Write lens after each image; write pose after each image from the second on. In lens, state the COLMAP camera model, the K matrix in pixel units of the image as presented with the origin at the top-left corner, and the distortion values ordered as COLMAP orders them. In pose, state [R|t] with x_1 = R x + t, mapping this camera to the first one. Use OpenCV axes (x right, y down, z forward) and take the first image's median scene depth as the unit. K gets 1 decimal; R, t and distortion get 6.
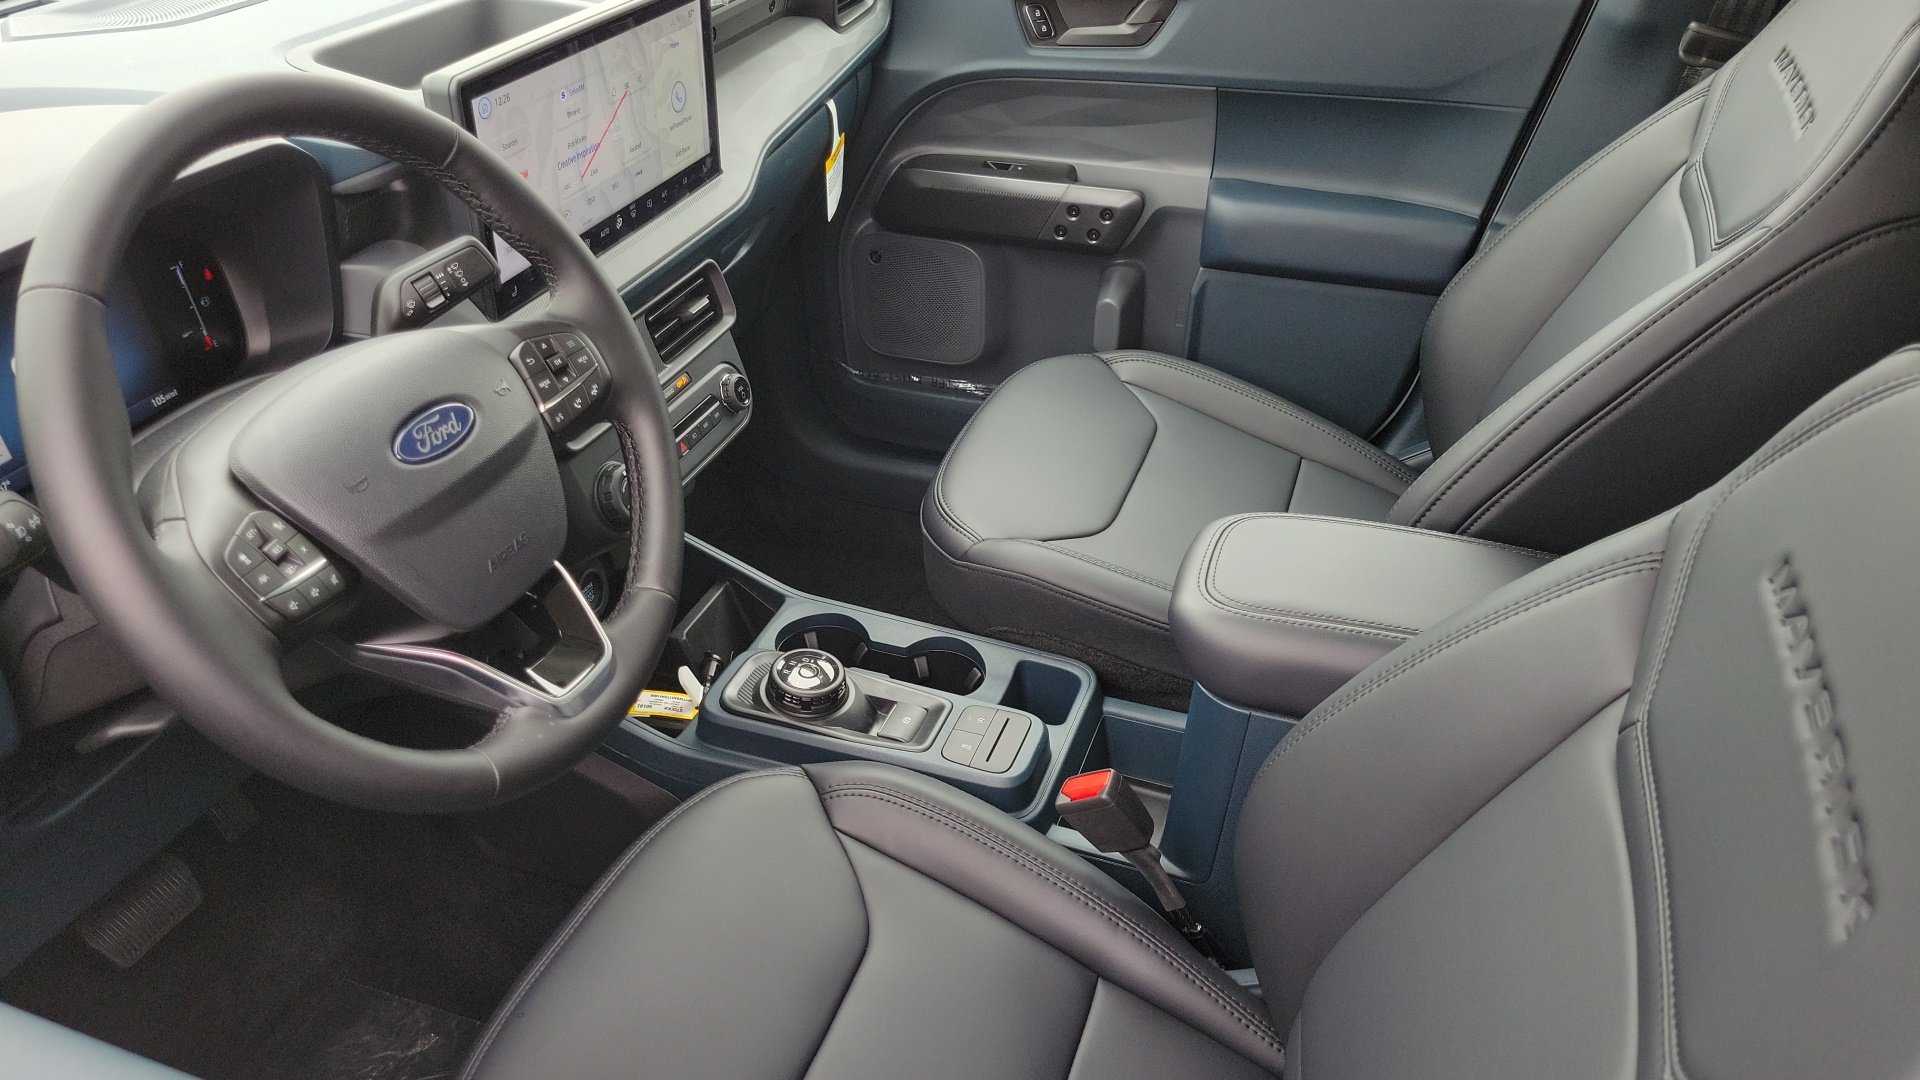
lens RADIAL K [[1470.0, 0, 912.5], [0, 1470.0, 550.8], [0, 0, 1]] dist [0.039630, -0.043809]
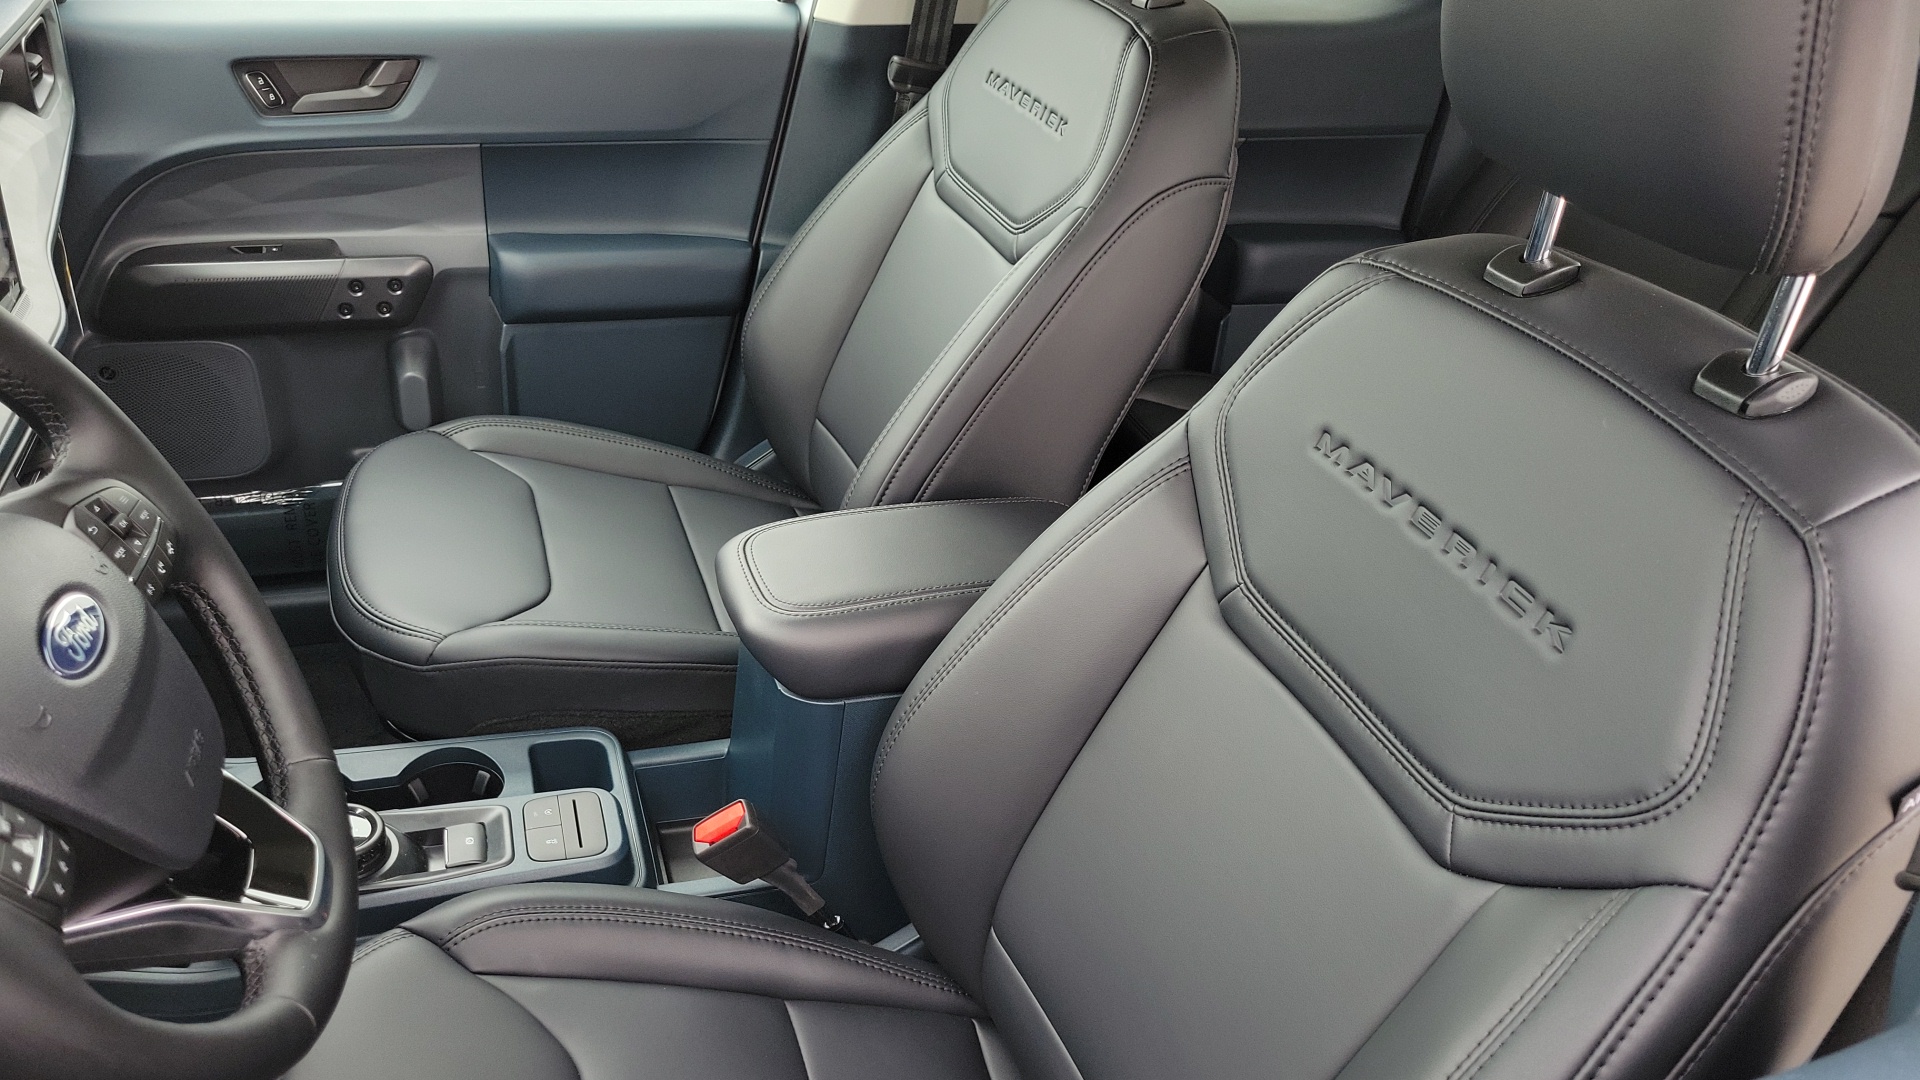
lens RADIAL K [[1470.0, 0, 951.3], [0, 1470.0, 537.4], [0, 0, 1]] dist [0.039630, -0.043809]
pose [[0.778016, -0.240307, 0.580469, -0.243263], [0.265270, 0.963206, 0.043209, -0.024633], [-0.569494, 0.120364, 0.813135, 0.060258]]
